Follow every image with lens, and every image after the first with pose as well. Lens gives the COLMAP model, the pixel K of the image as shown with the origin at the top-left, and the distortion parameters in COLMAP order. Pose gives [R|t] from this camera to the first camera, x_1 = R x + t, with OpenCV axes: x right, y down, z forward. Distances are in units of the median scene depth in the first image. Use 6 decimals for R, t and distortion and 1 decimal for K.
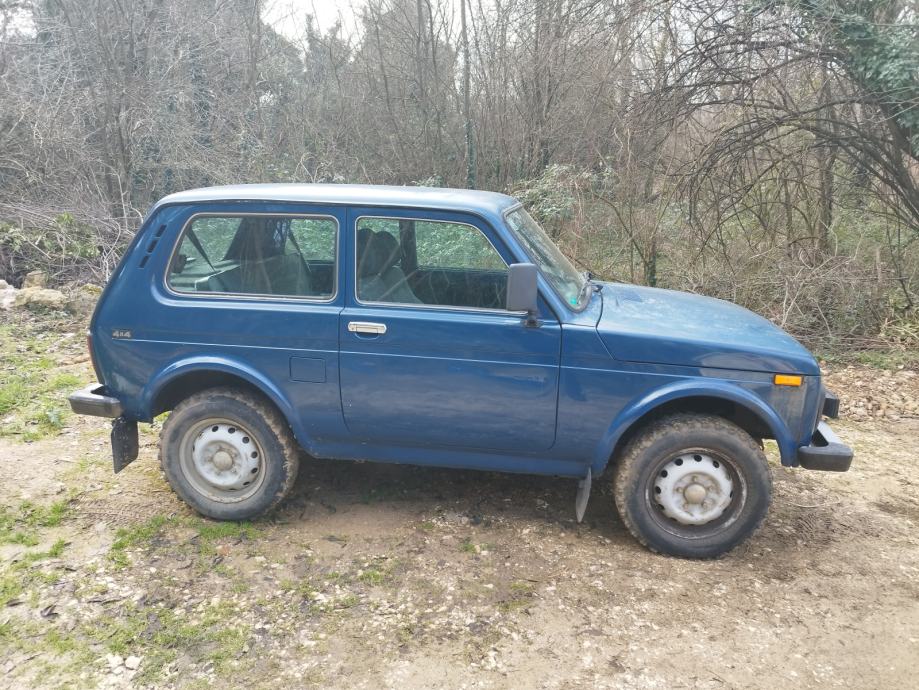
lens RADIAL K [[692.6, 0, 460.9], [0, 692.6, 345.7], [0, 0, 1]] dist [0.014541, 0.003463]
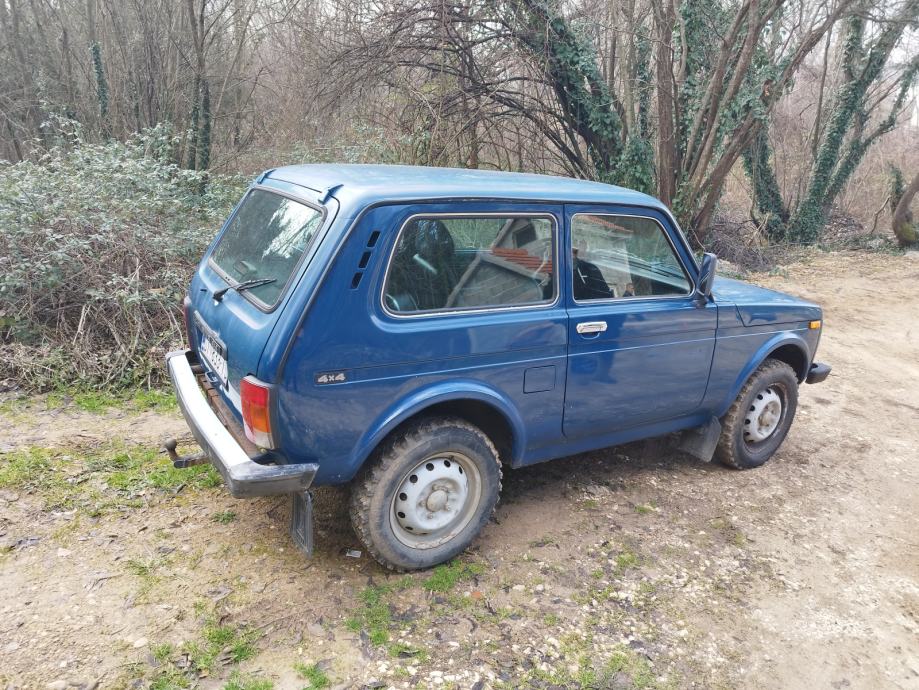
lens RADIAL K [[692.6, 0, 459.1], [0, 692.6, 345.2], [0, 0, 1]] dist [0.014541, 0.003463]
pose [[0.759716, -0.150411, 0.632620, -0.932518], [0.091040, 0.987901, 0.125551, -0.145815], [-0.643851, -0.037790, 0.764217, 0.367929]]
